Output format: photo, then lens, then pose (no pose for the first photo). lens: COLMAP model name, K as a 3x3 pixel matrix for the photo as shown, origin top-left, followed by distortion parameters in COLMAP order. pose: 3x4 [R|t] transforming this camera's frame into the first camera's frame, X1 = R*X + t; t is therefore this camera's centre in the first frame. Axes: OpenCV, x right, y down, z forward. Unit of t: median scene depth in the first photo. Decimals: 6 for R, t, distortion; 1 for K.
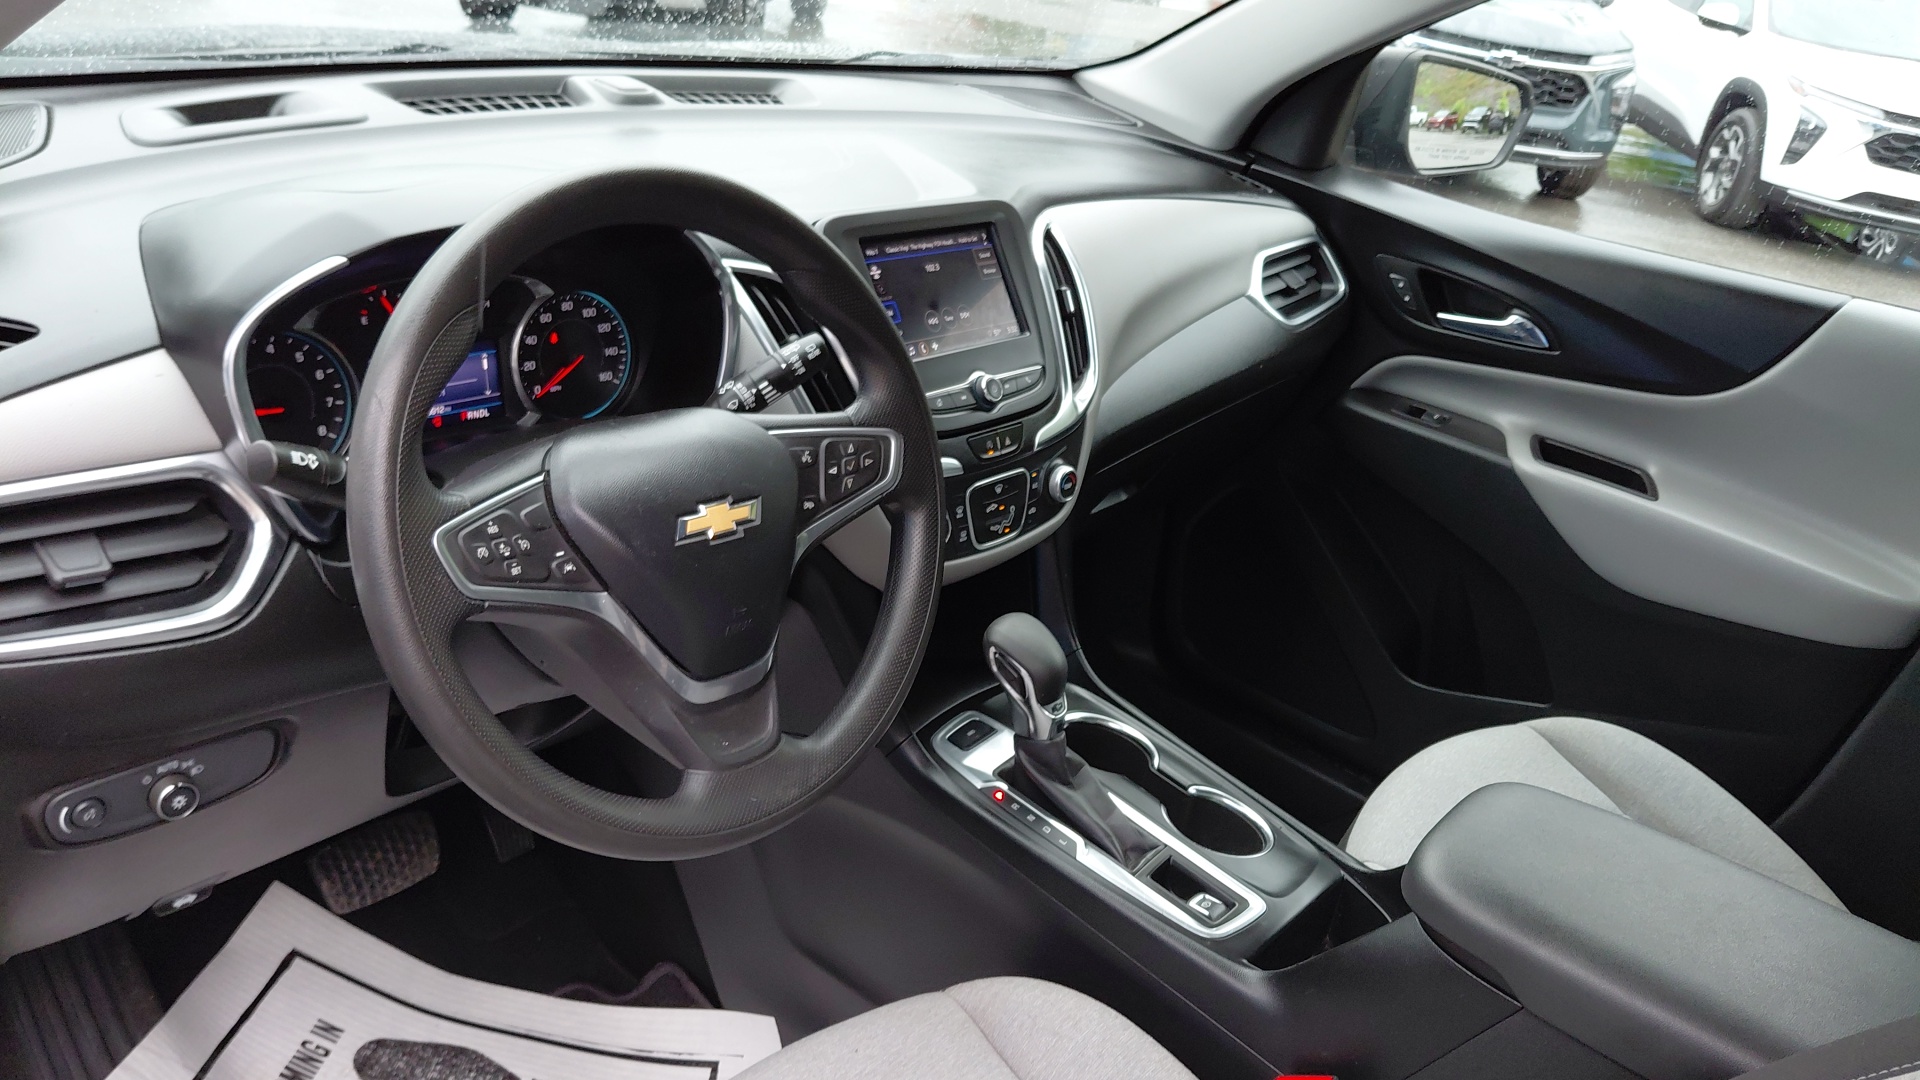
lens RADIAL K [[1421.2, 0, 1007.3], [0, 1421.2, 549.7], [0, 0, 1]] dist [0.036660, -0.080074]
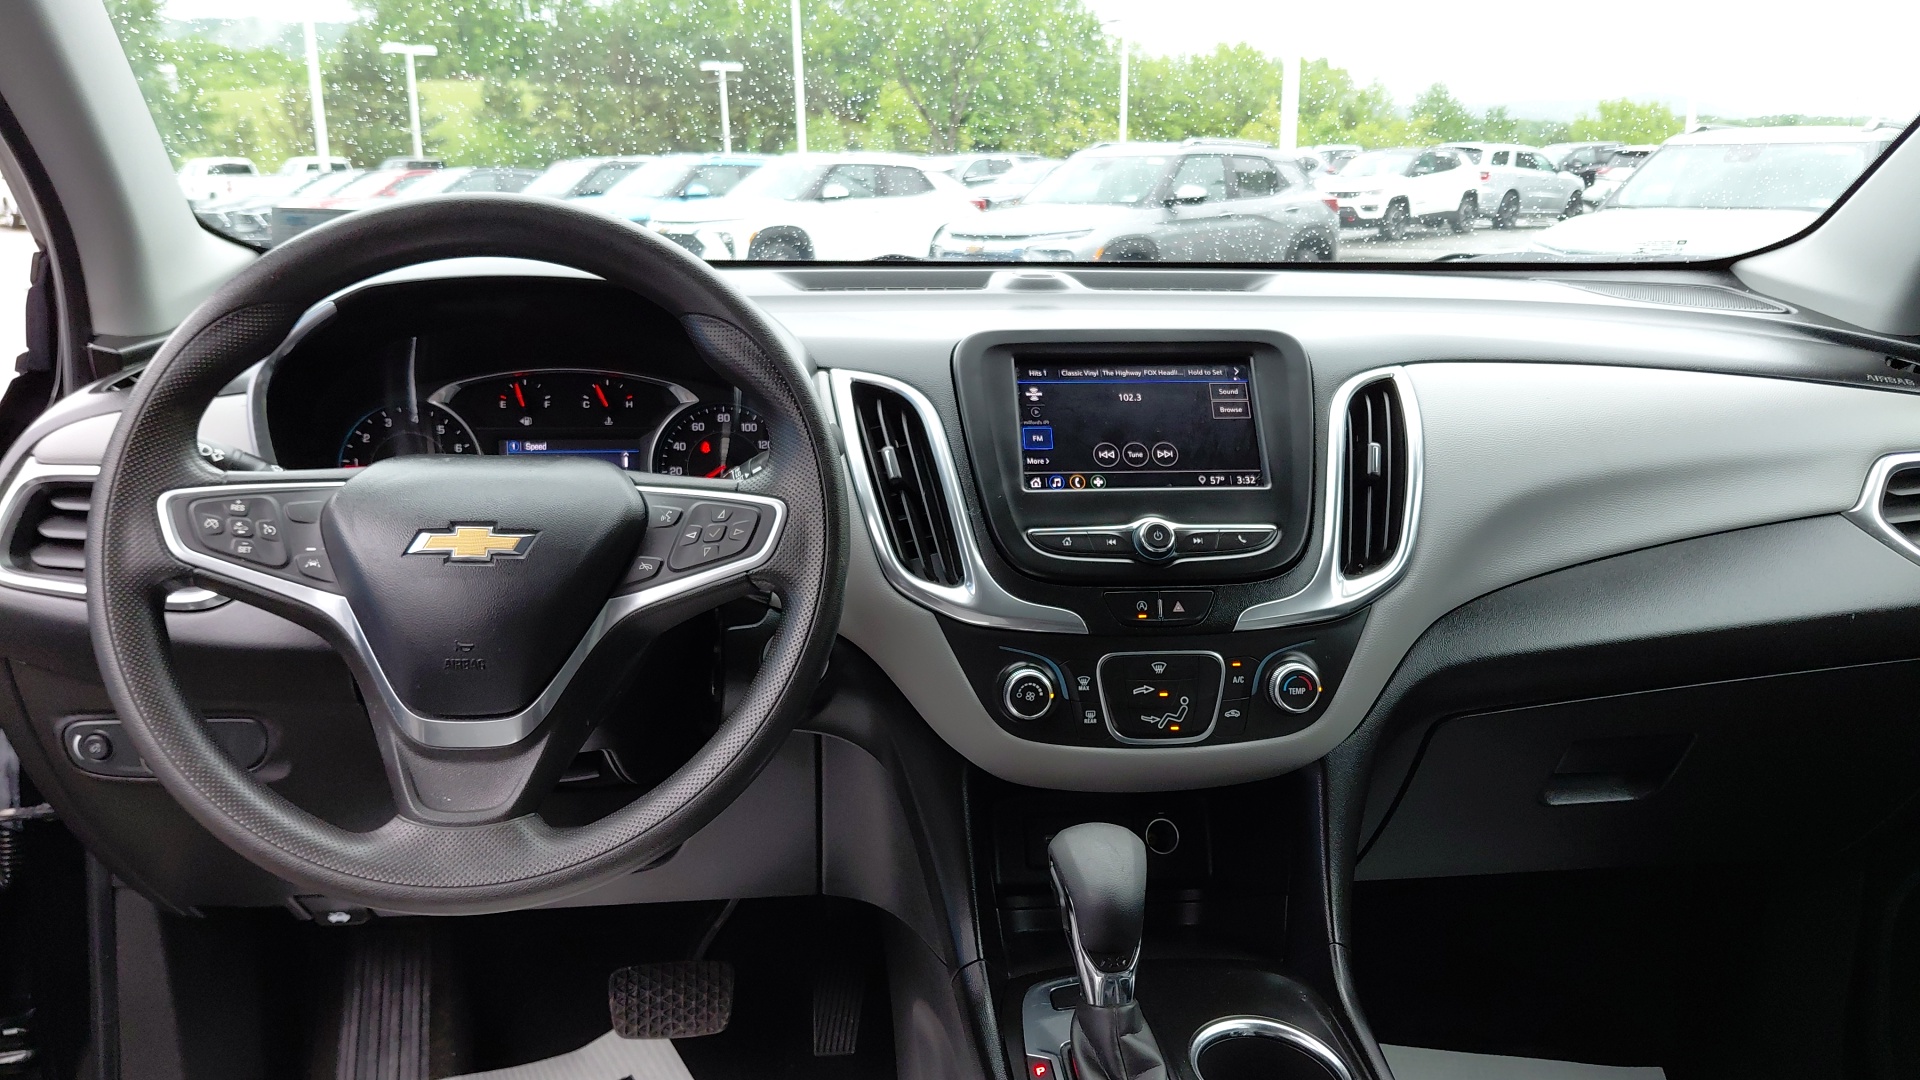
lens RADIAL K [[1421.2, 0, 990.1], [0, 1421.2, 532.9], [0, 0, 1]] dist [0.036660, -0.080074]
pose [[0.716411, 0.014848, -0.697520, 0.541671], [-0.211424, 0.957383, -0.196770, 0.066938], [0.664872, 0.288440, 0.689019, 0.461221]]
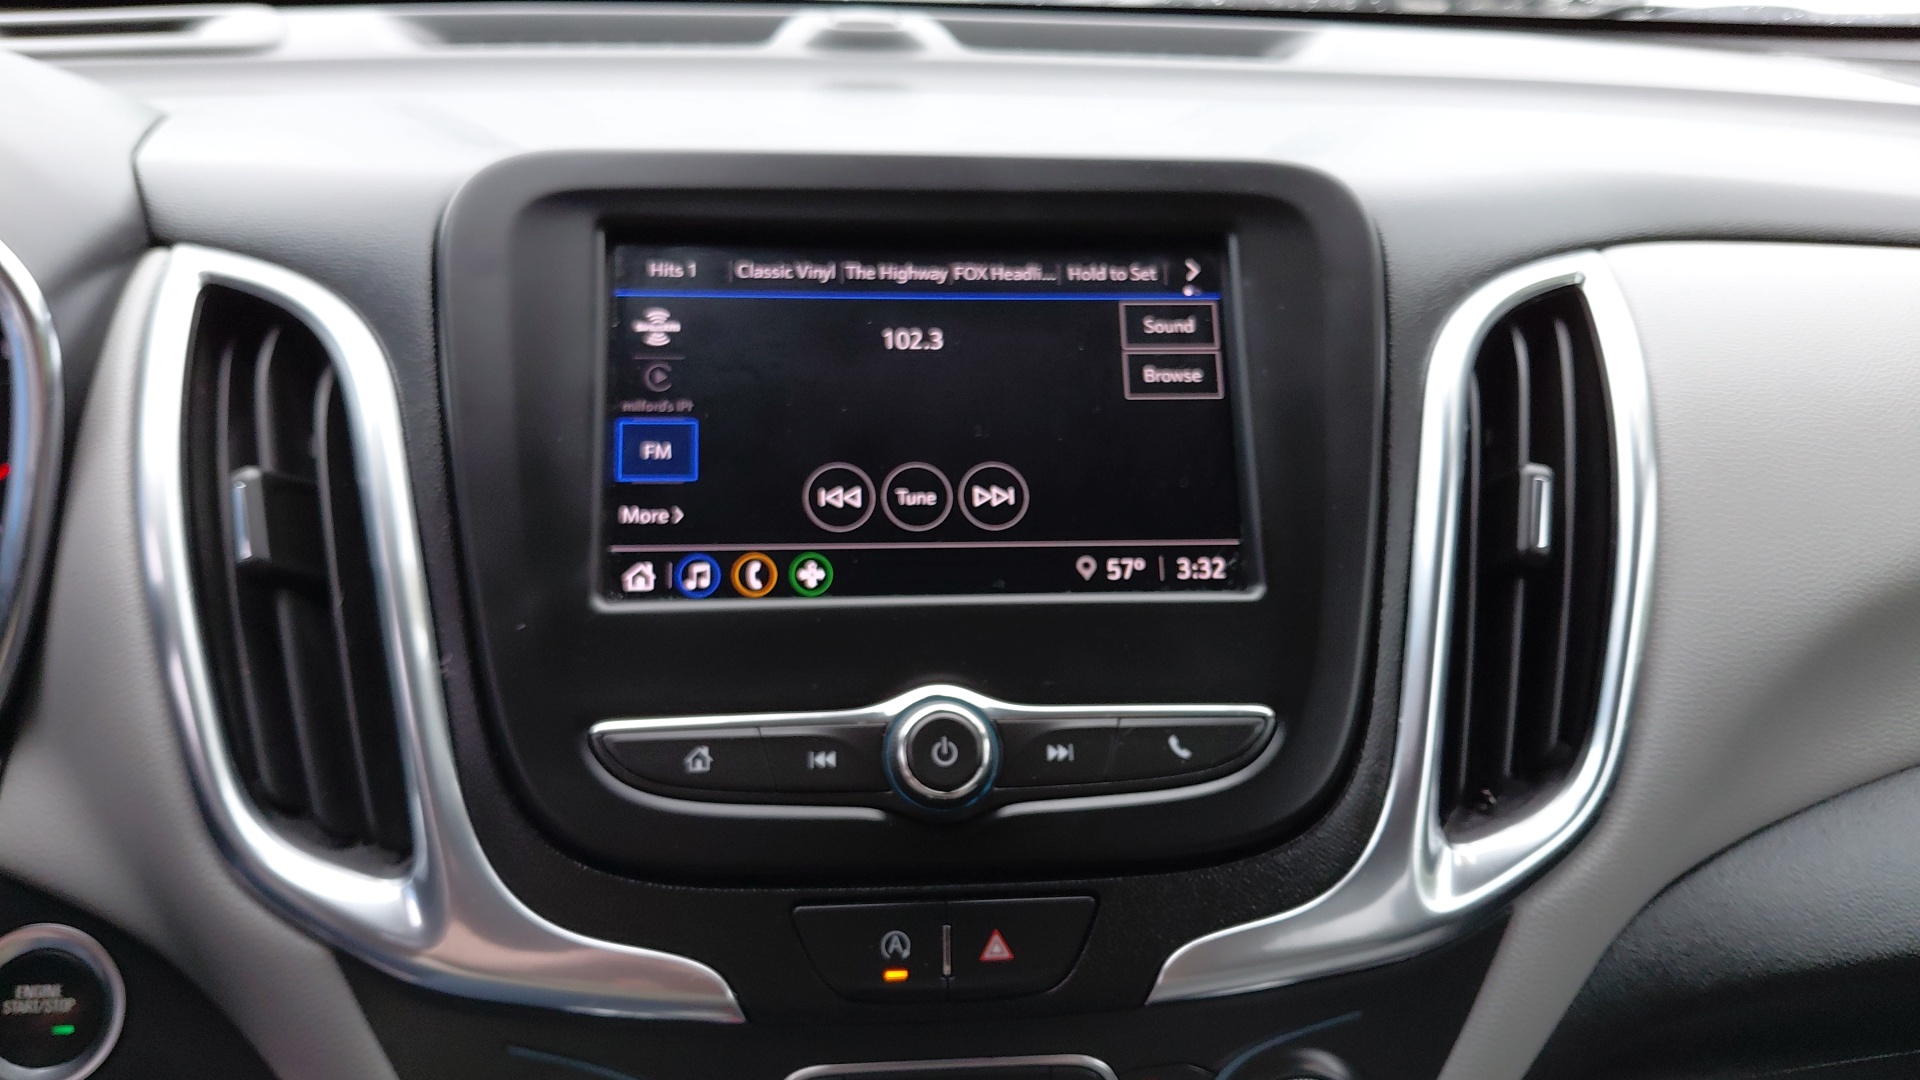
lens RADIAL K [[1421.2, 0, 987.8], [0, 1421.2, 520.2], [0, 0, 1]] dist [0.036660, -0.080074]
pose [[0.704408, 0.130085, -0.697773, 0.217798], [-0.230238, 0.971783, -0.051259, -0.169169], [0.671416, 0.196761, 0.714483, 0.915779]]
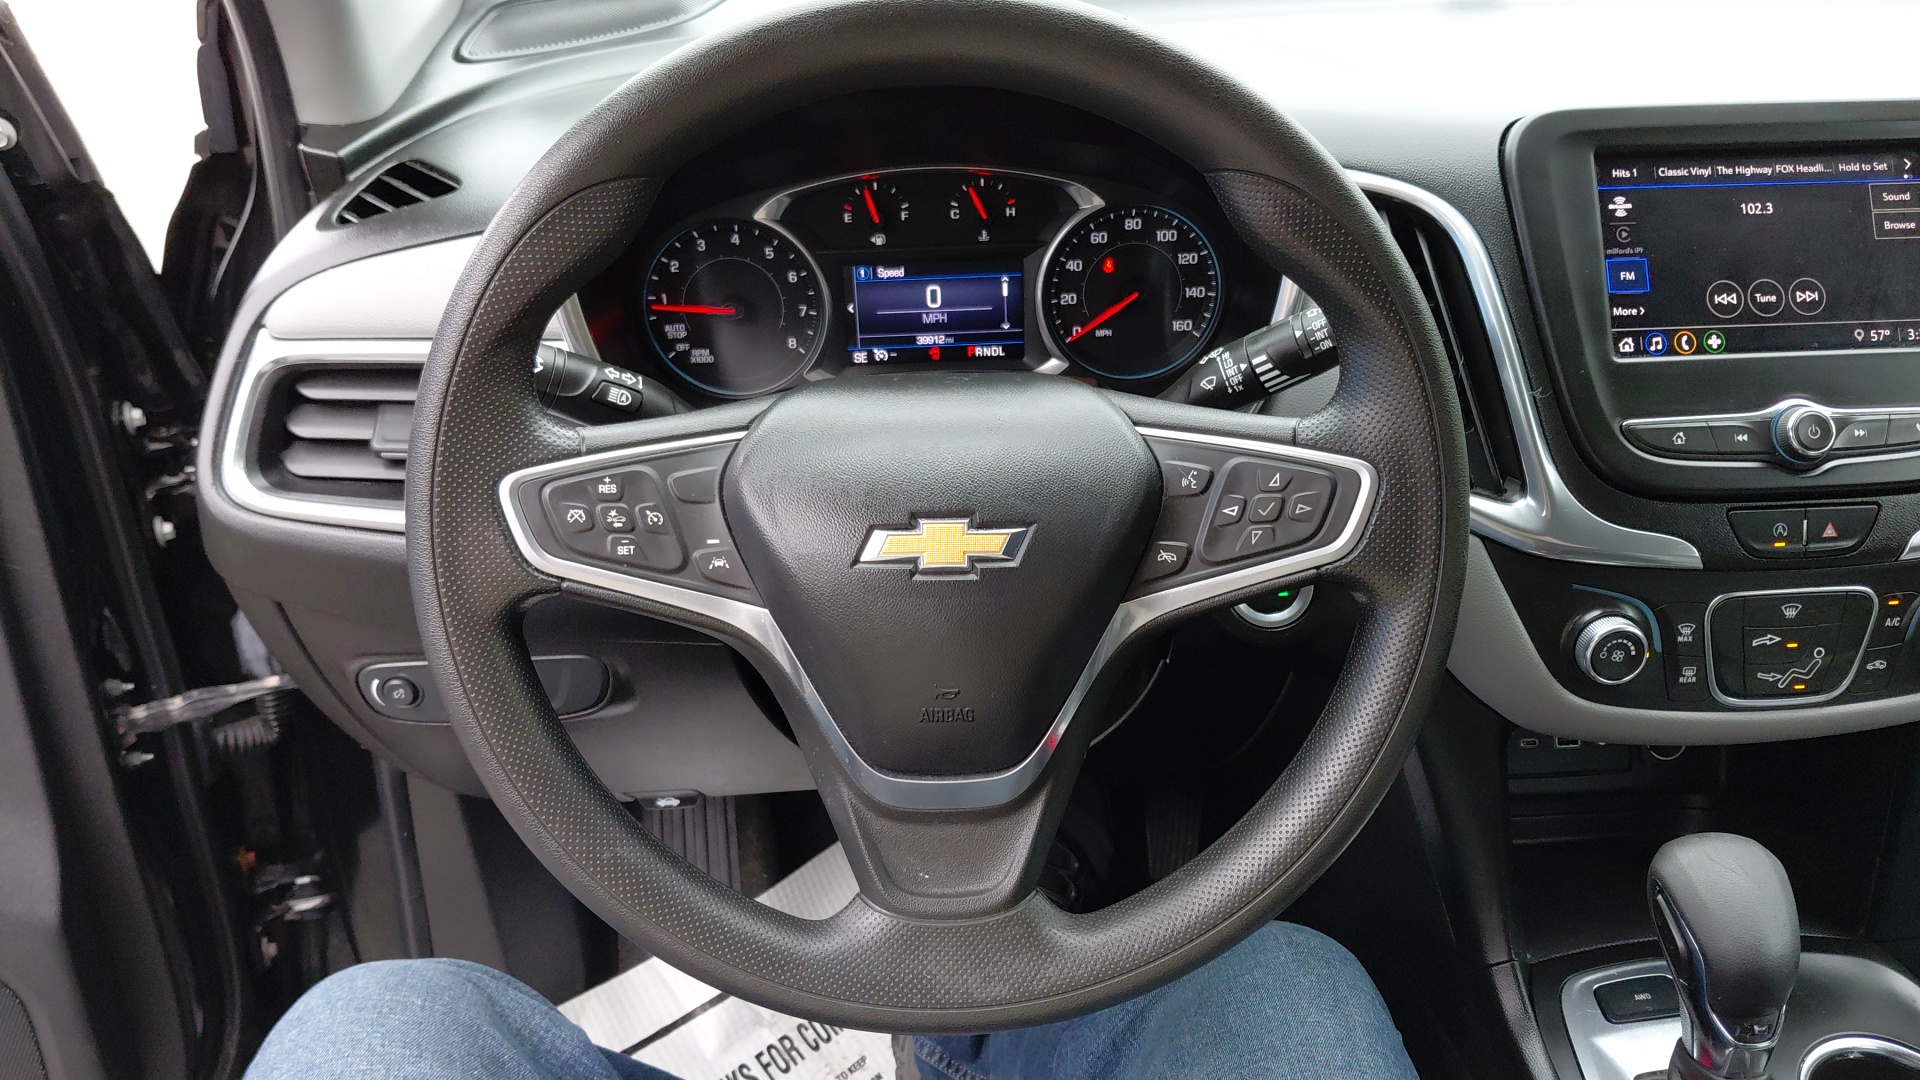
lens RADIAL K [[1421.2, 0, 965.9], [0, 1421.2, 533.6], [0, 0, 1]] dist [0.036660, -0.080074]
pose [[0.656335, 0.220962, -0.721388, 0.209977], [-0.207623, 0.972132, 0.108865, -0.077800], [0.725339, 0.078325, 0.683921, 0.447066]]
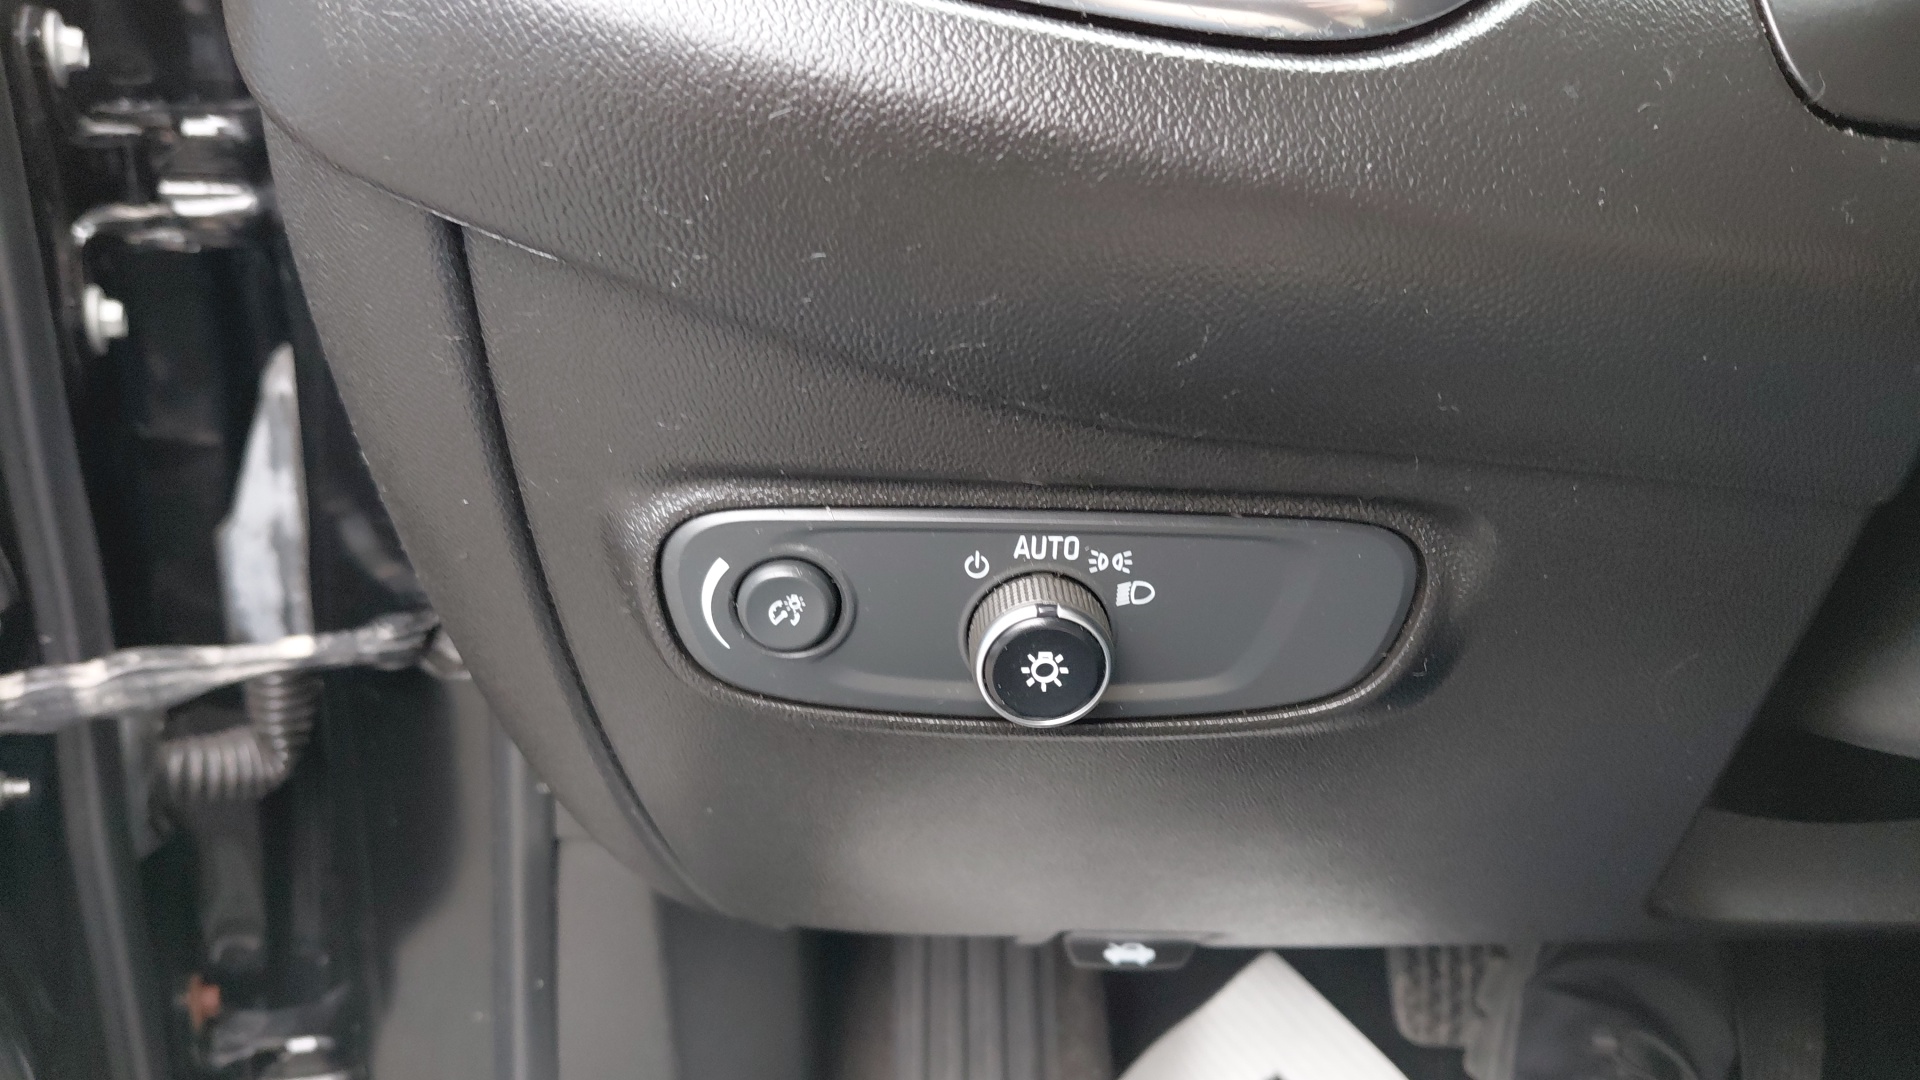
lens RADIAL K [[1421.2, 0, 955.2], [0, 1421.2, 534.0], [0, 0, 1]] dist [0.036660, -0.080074]
pose [[0.654779, 0.209604, -0.726175, -0.297563], [-0.268602, 0.962591, 0.035650, 0.110503], [0.706482, 0.171709, 0.686585, 0.599367]]
